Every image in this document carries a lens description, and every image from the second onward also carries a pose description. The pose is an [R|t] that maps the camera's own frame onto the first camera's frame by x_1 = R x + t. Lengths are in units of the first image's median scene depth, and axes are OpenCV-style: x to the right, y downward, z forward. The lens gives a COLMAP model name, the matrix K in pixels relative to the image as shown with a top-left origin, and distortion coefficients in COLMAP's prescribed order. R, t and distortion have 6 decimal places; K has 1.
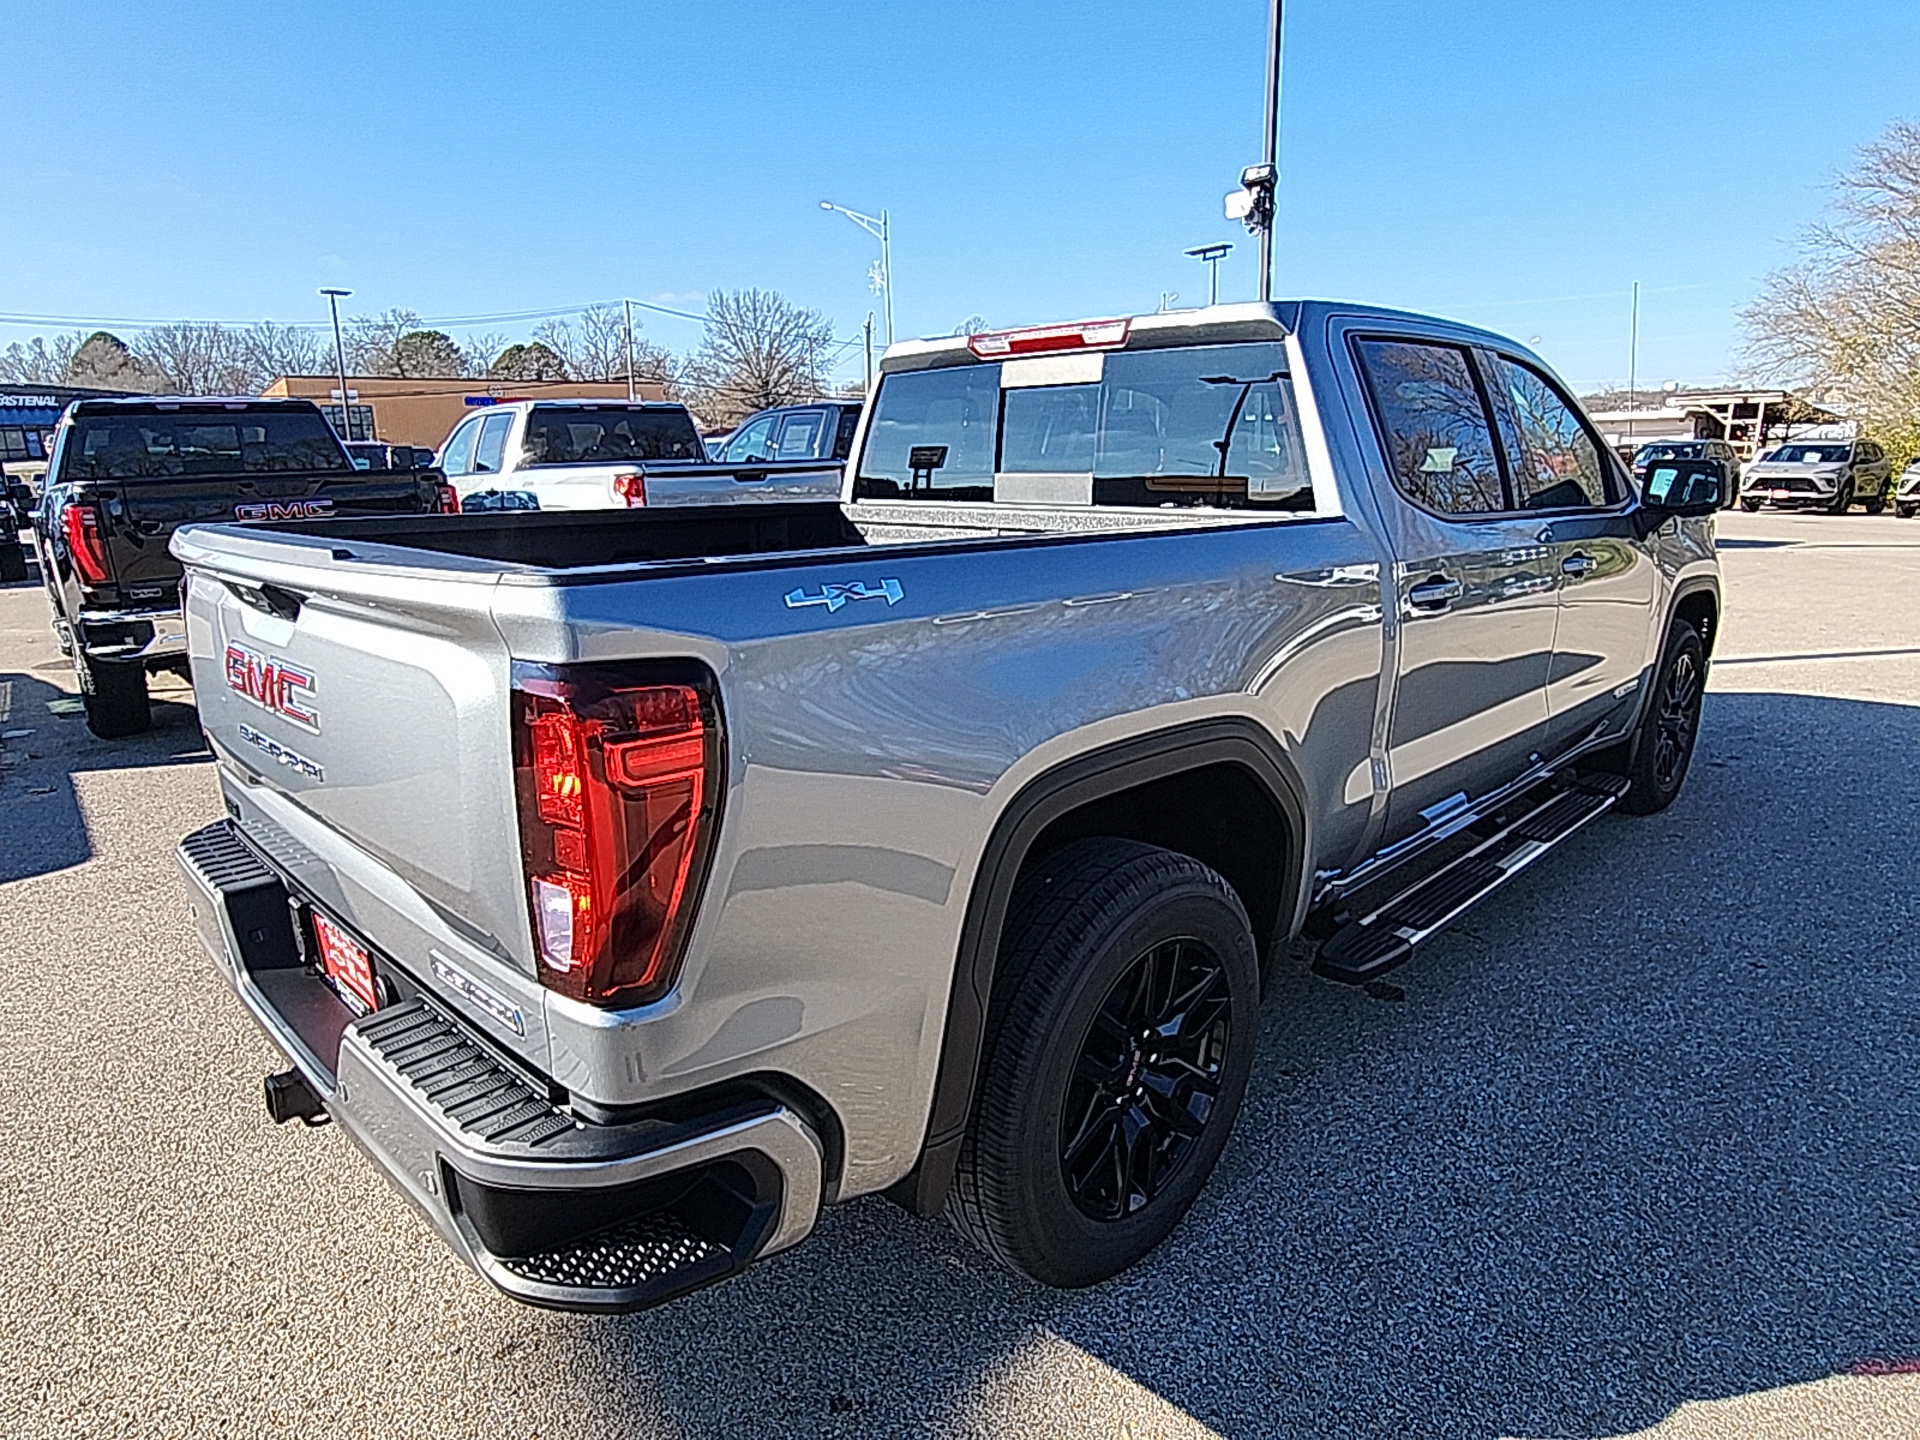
lens RADIAL K [[1108.9, 0, 944.2], [0, 1108.9, 714.0], [0, 0, 1]] dist [0.000636, 0.000424]
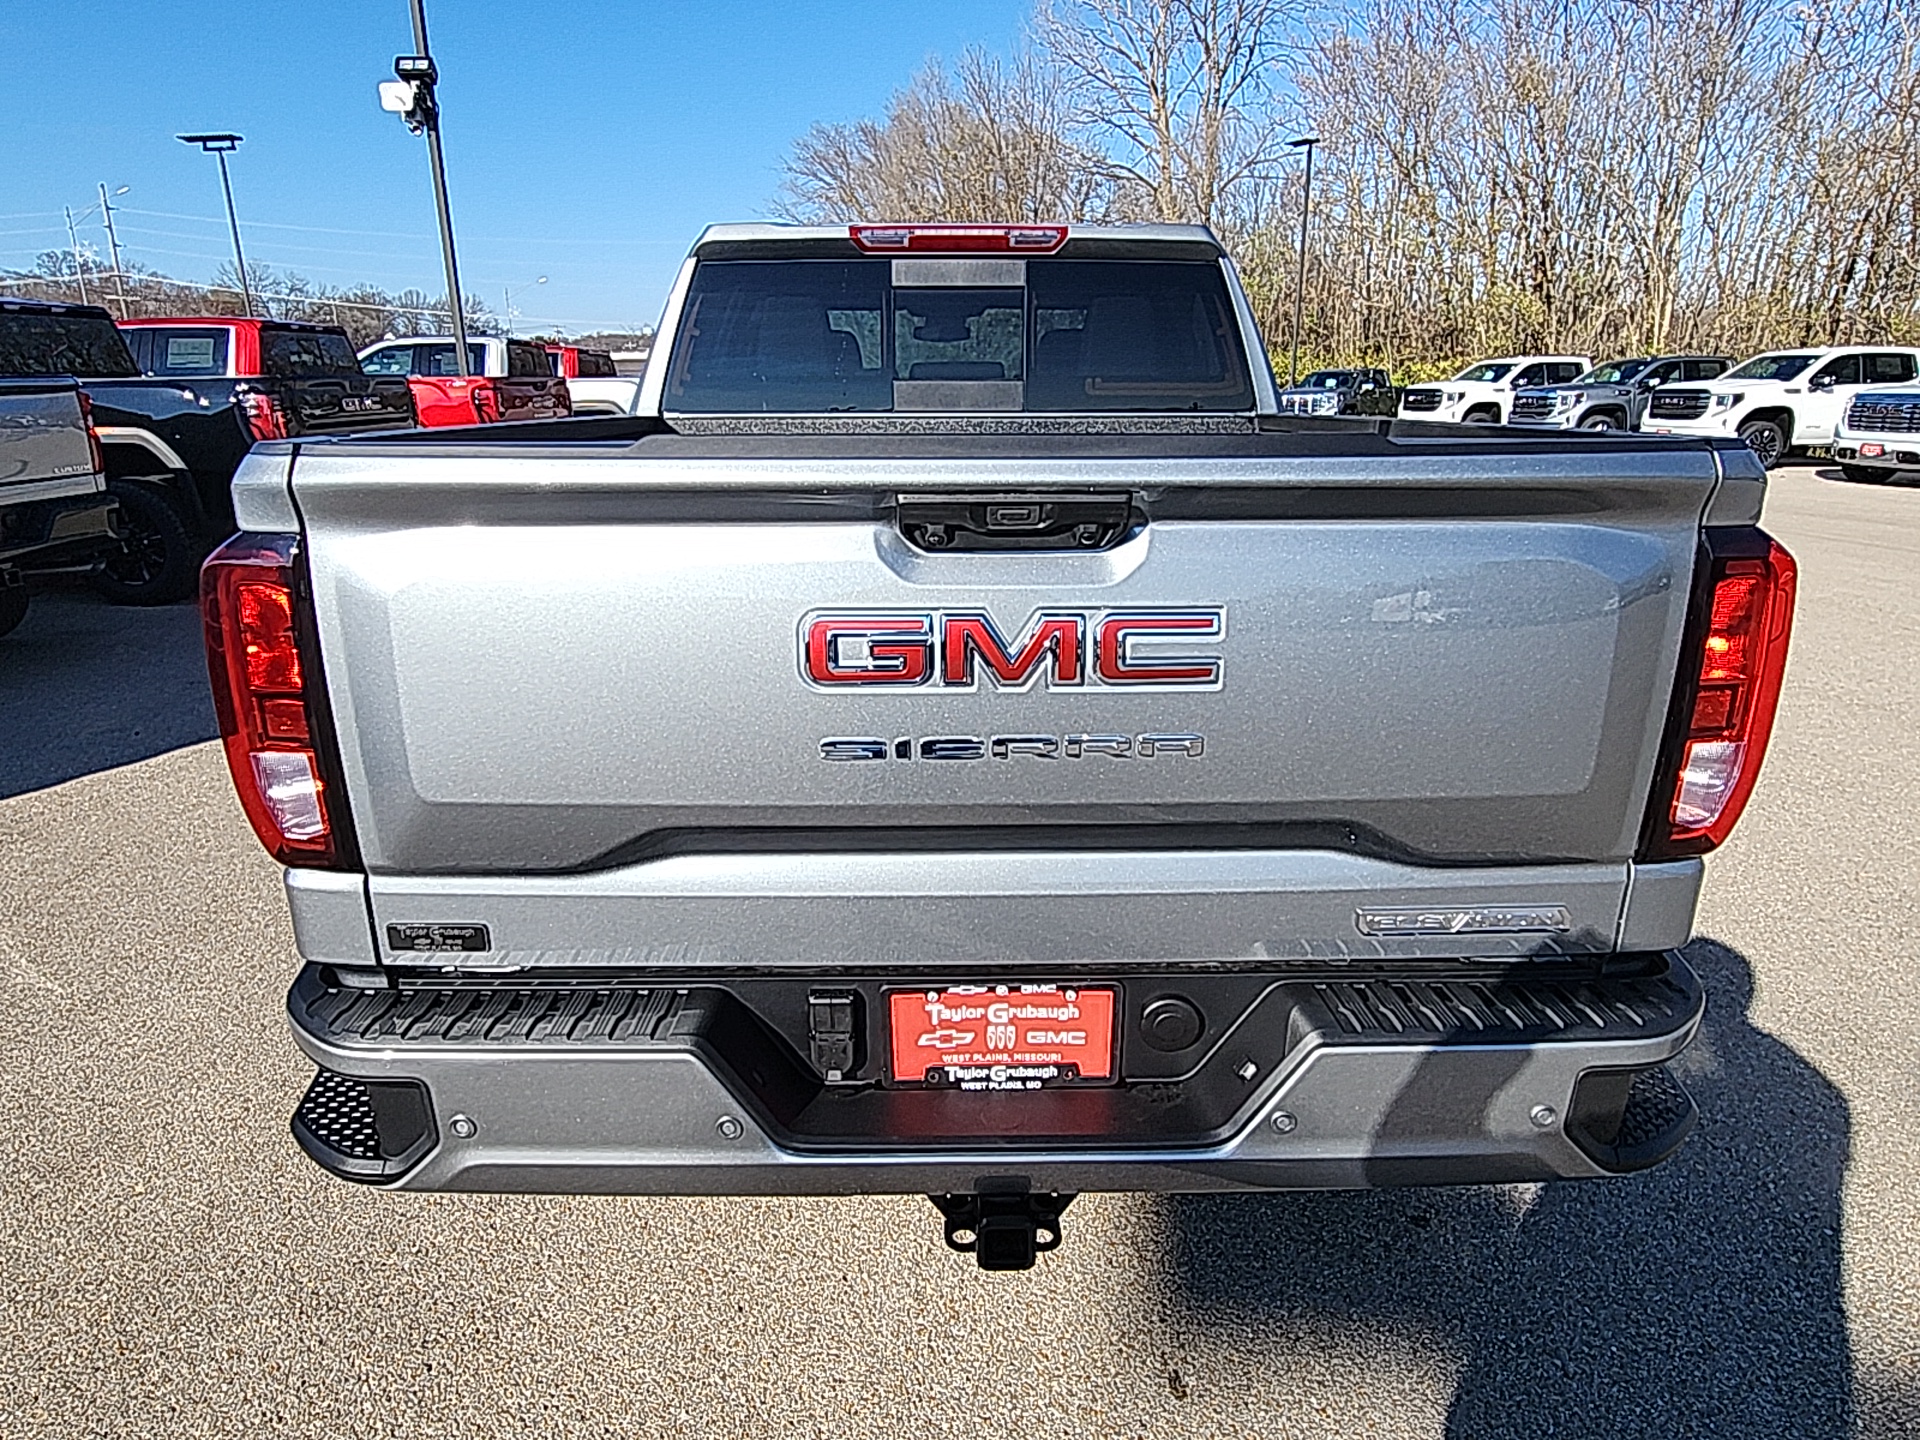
lens RADIAL K [[1108.9, 0, 944.2], [0, 1108.9, 714.0], [0, 0, 1]] dist [0.000636, 0.000424]
pose [[0.689231, -0.194144, 0.698047, -0.147842], [0.156300, 0.980588, 0.118399, -0.010751], [-0.707483, 0.027501, 0.706196, 0.074478]]
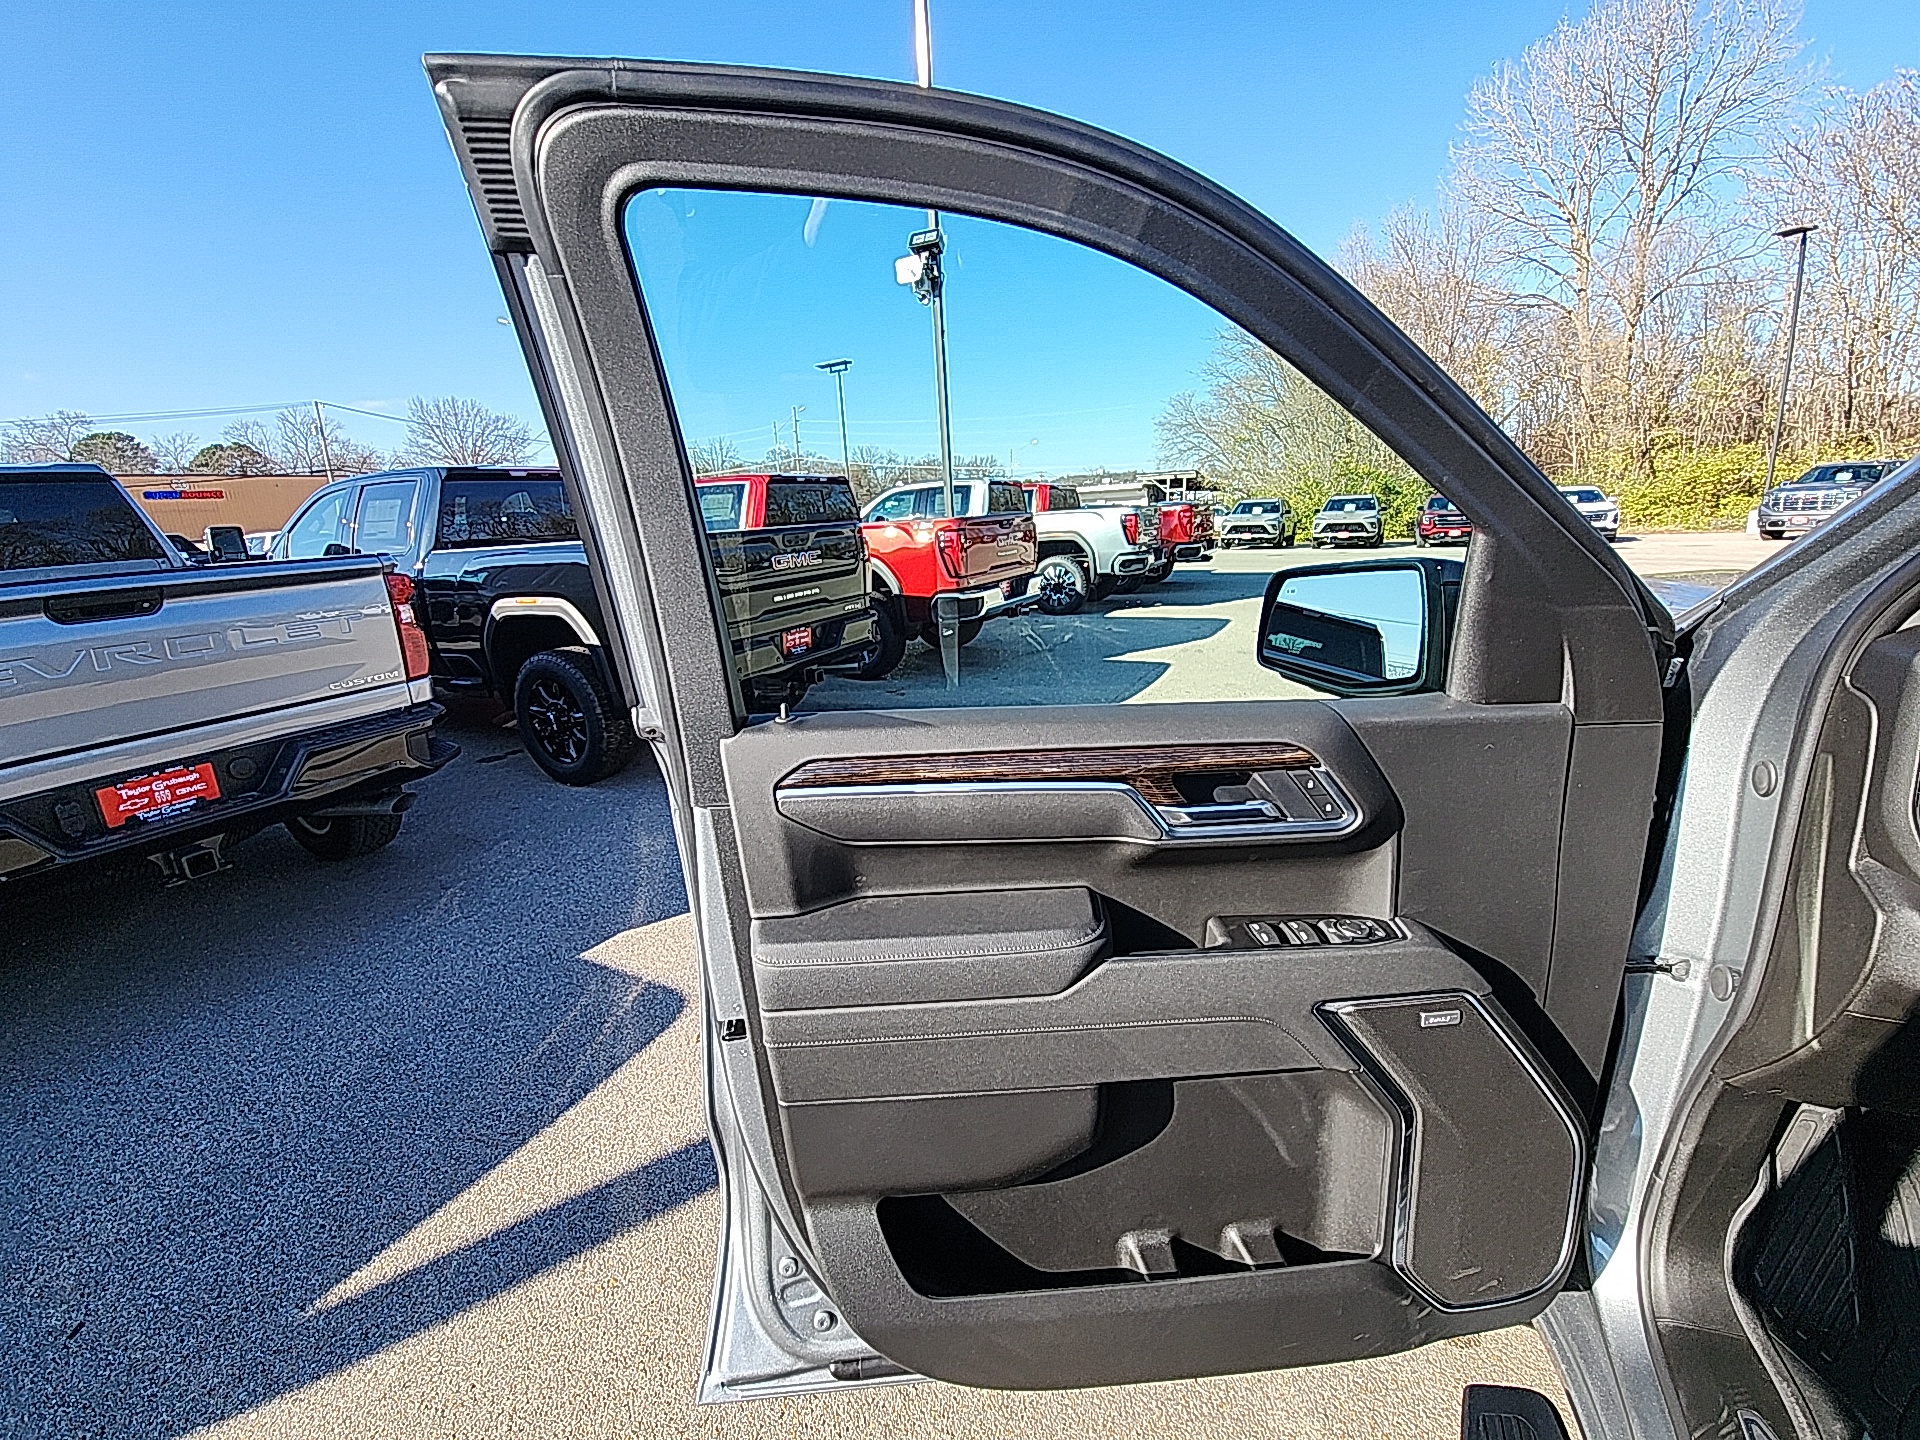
lens RADIAL K [[766.9, 0, 950.9], [0, 766.9, 706.1], [0, 0, 1]] dist [0.019287, -0.013941]
pose [[0.929392, -0.117290, 0.349962, 0.013143], [0.116056, 0.992939, 0.024575, -0.083344], [-0.350373, 0.017776, 0.936441, 0.345456]]
